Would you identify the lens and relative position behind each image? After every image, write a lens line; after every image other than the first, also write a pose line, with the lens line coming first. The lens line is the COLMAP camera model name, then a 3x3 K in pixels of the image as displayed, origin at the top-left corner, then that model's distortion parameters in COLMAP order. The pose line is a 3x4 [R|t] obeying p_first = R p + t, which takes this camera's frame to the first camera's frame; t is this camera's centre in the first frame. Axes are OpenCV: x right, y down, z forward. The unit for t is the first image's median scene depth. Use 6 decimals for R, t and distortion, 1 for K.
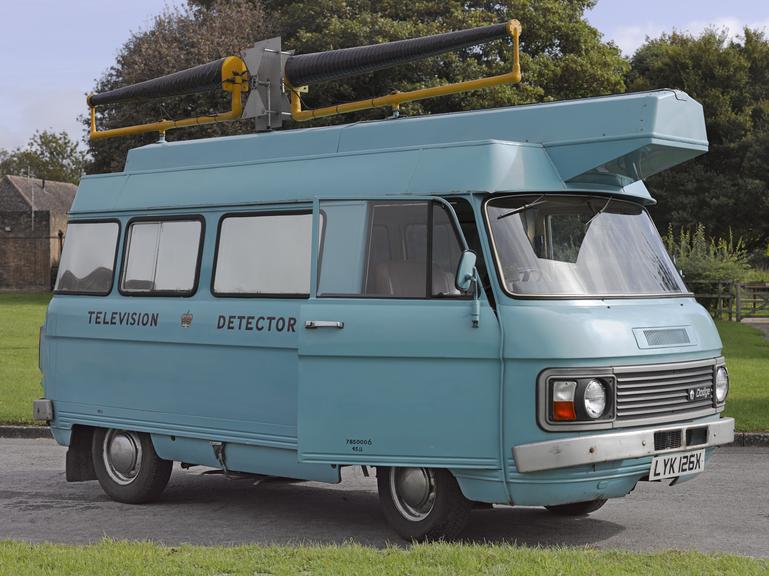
lens RADIAL K [[1434.1, 0, 384.5], [0, 1434.1, 288.0], [0, 0, 1]] dist [-0.037771, -0.061224]
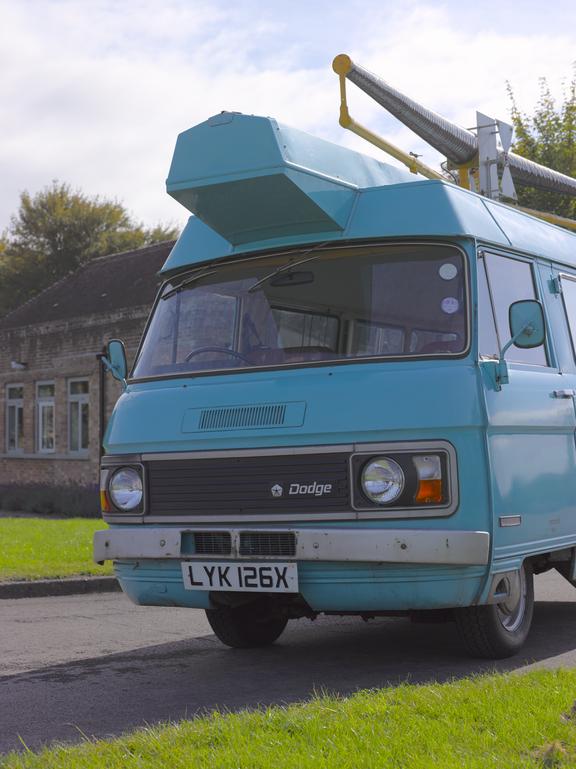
lens RADIAL K [[1434.1, 0, 288.0], [0, 1434.1, 384.5], [0, 0, 1]] dist [-0.037771, -0.061224]
pose [[0.228442, -0.059589, -0.971732, 1.040509], [0.035461, 0.997972, -0.052861, 0.061879], [0.972911, -0.022383, 0.230092, 0.880558]]
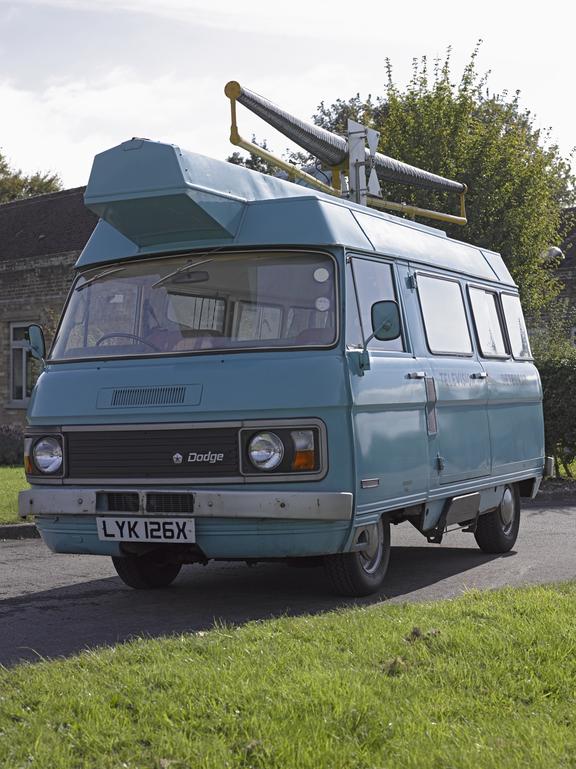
lens RADIAL K [[1434.1, 0, 288.0], [0, 1434.1, 384.5], [0, 0, 1]] dist [-0.037771, -0.061224]
pose [[0.314619, -0.017610, -0.949055, 1.200688], [0.030154, 0.999509, -0.008550, 0.038488], [0.948739, -0.025928, 0.314996, 0.823764]]
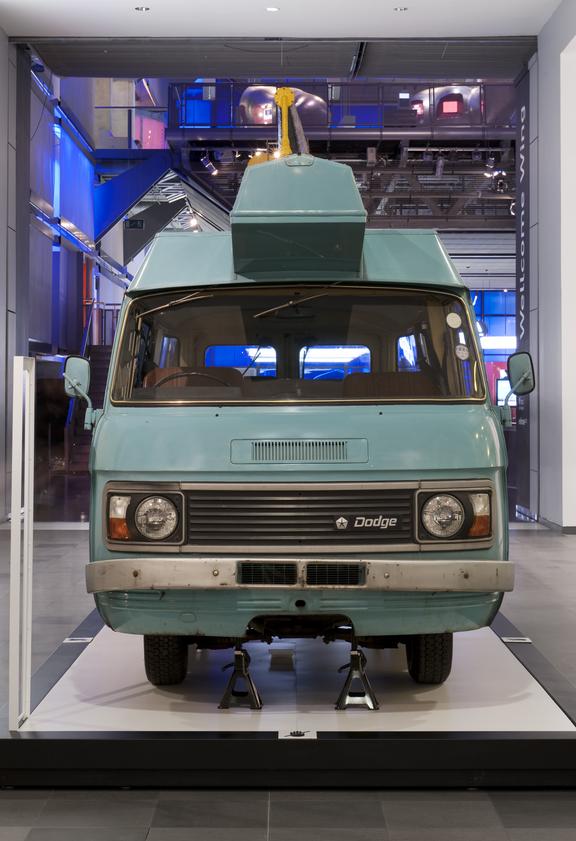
lens RADIAL K [[1677.5, 0, 288.0], [0, 1677.5, 420.5], [0, 0, 1]] dist [-0.020749, -0.044240]
pose [[0.689201, 0.001226, -0.724569, 0.943759], [-0.001266, 0.999999, 0.000487, 0.016325], [0.724569, 0.000581, 0.689202, 0.338467]]
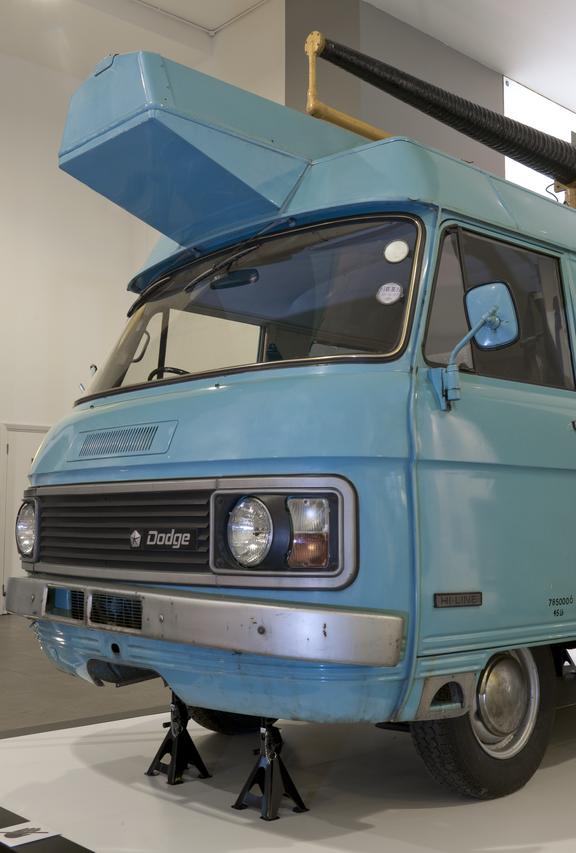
lens RADIAL K [[970.1, 0, 308.4], [0, 970.1, 413.3], [0, 0, 1]] dist [-0.003548, 0.000891]
pose [[-0.063479, -0.107165, -0.992213, 0.645644], [-0.005160, 0.994240, -0.107054, 0.069650], [0.997970, -0.001676, -0.063666, 1.165347]]
